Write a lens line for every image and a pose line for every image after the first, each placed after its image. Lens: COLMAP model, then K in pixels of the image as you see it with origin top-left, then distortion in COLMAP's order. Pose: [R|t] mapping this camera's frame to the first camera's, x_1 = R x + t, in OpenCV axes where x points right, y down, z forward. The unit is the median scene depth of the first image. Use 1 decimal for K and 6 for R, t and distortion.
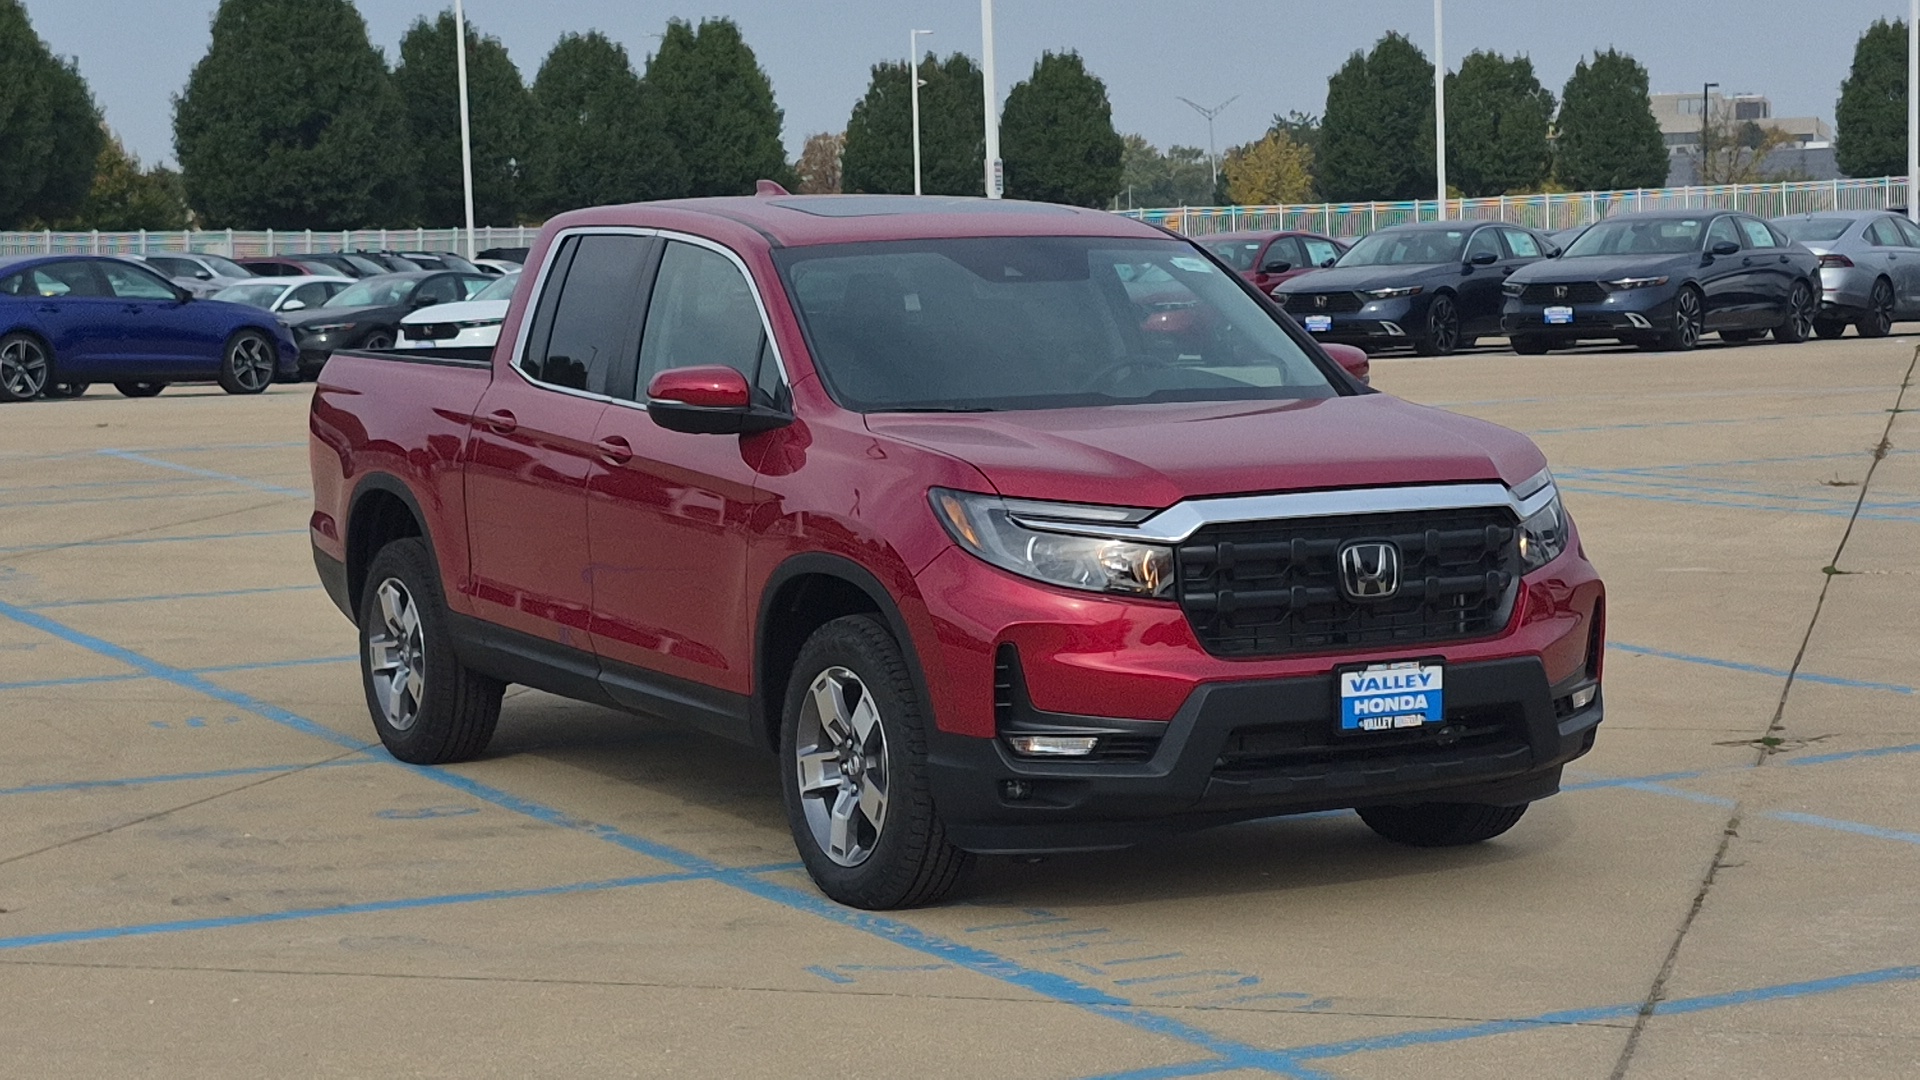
lens RADIAL K [[3591.0, 0, 961.6], [0, 3591.0, 532.7], [0, 0, 1]] dist [0.131206, 0.000000]
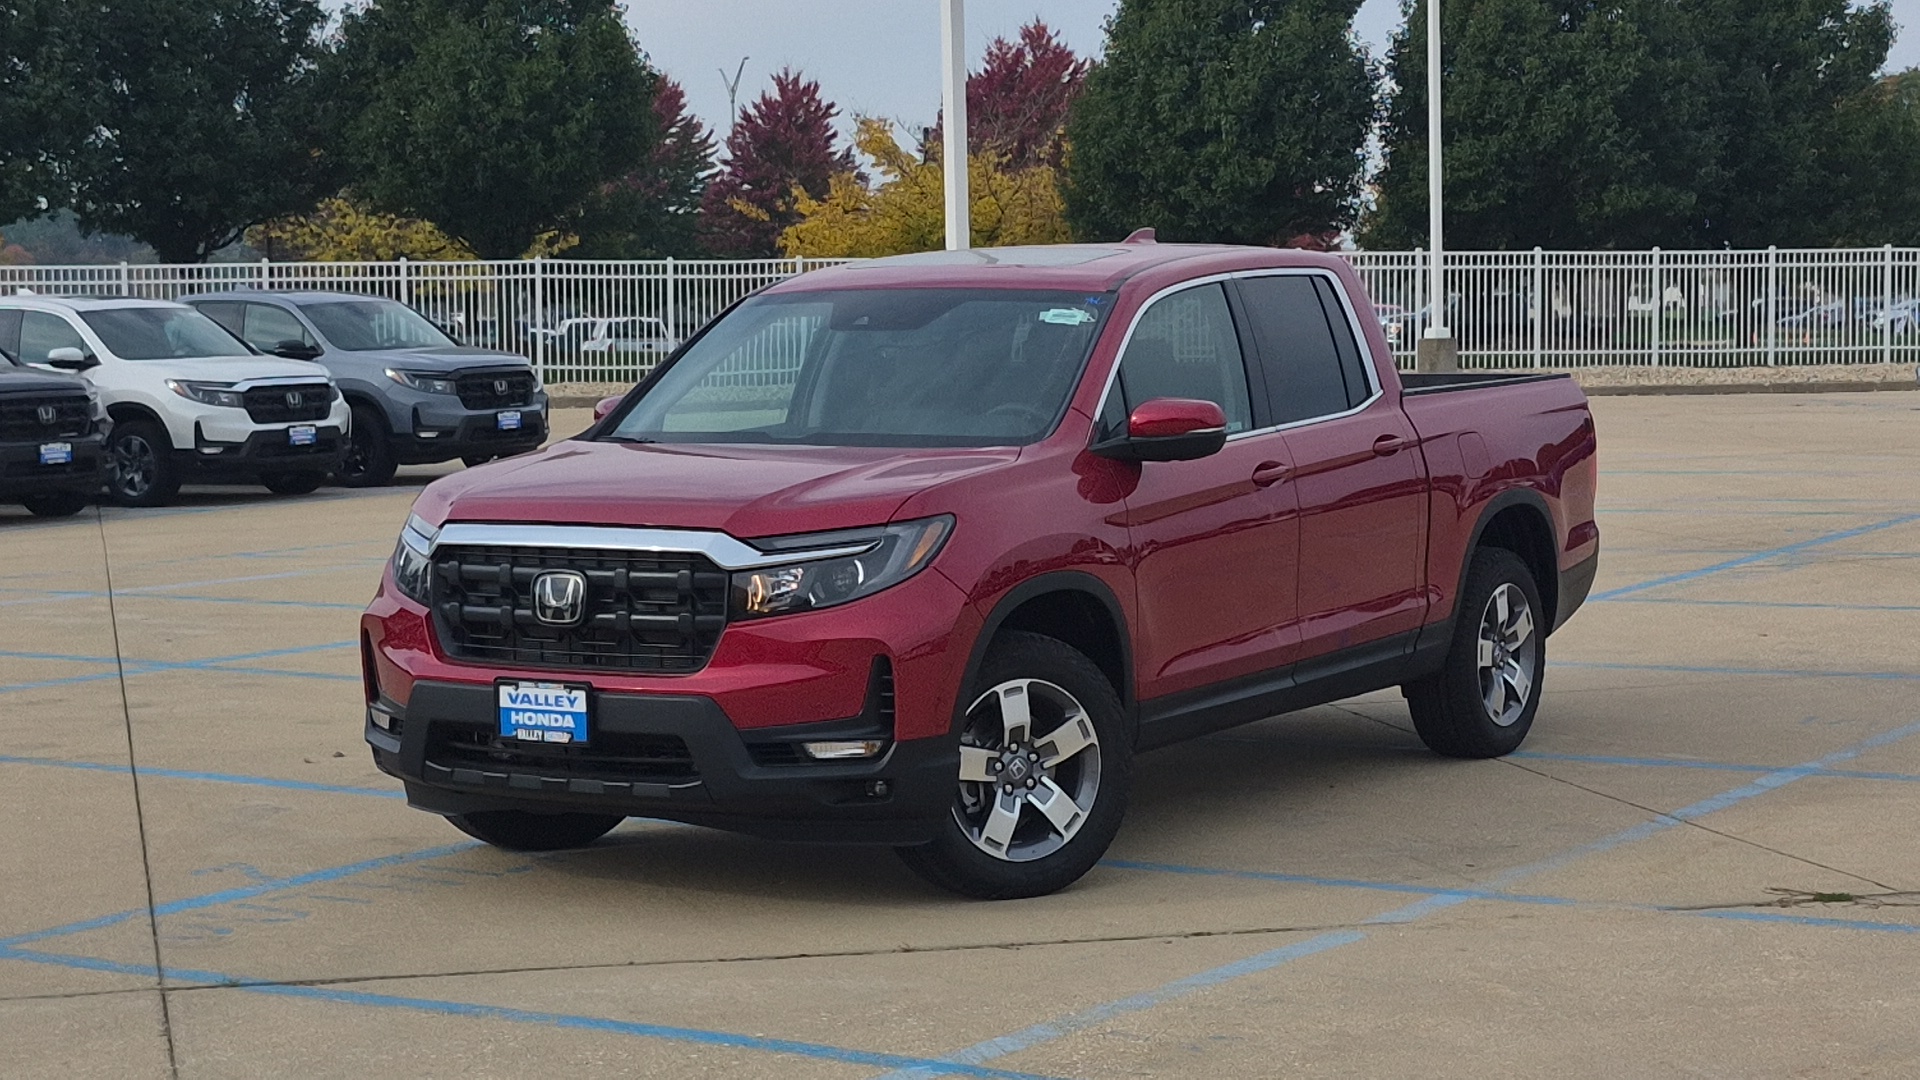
lens RADIAL K [[3591.0, 0, 962.9], [0, 3591.0, 529.4], [0, 0, 1]] dist [0.131206, 0.000000]
pose [[0.497619, 0.069459, -0.864610, 1.134639], [-0.065484, 0.996952, 0.042402, -0.066293], [0.864921, 0.035519, 0.500650, 0.548017]]
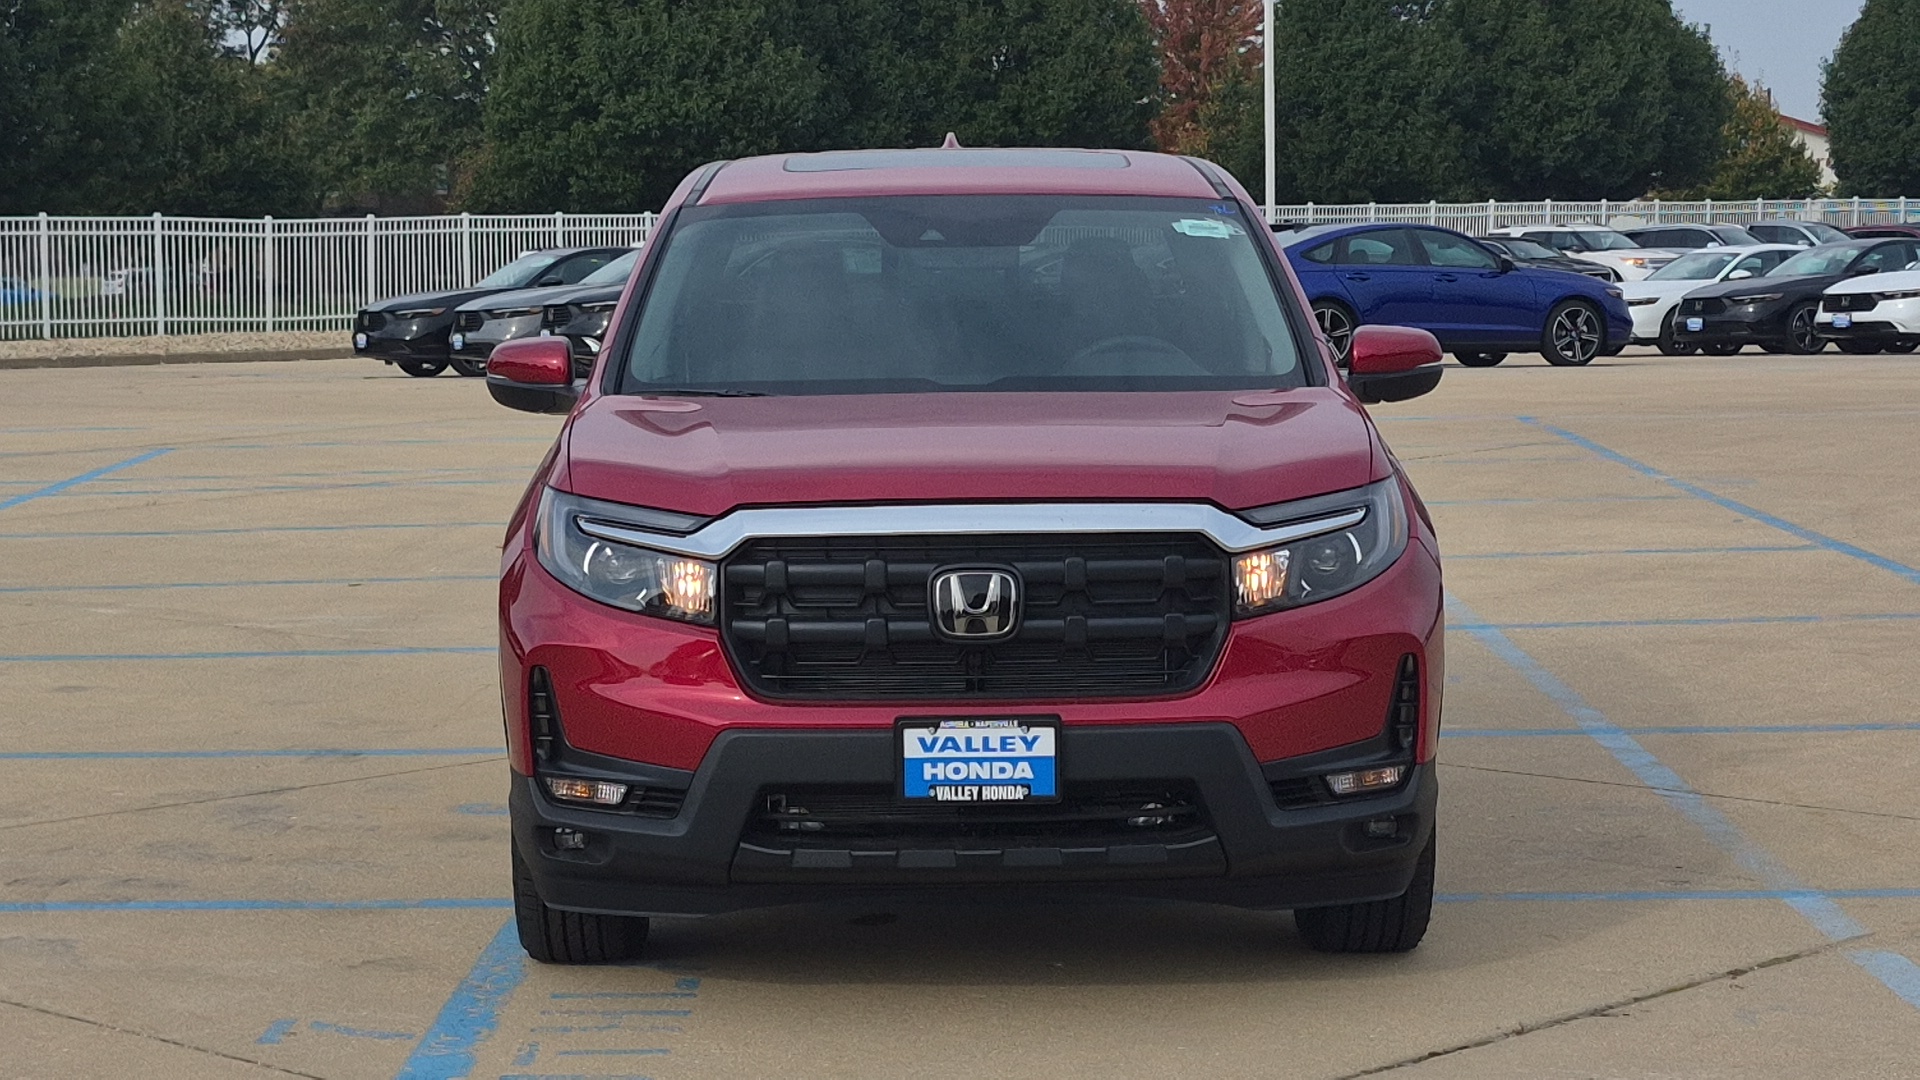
lens RADIAL K [[3591.0, 0, 953.8], [0, 3591.0, 545.1], [0, 0, 1]] dist [0.131206, 0.000000]
pose [[0.882304, 0.045350, -0.468489, 0.486435], [-0.039852, 0.998971, 0.021648, -0.020065], [0.468989, -0.000430, 0.883204, 0.282163]]
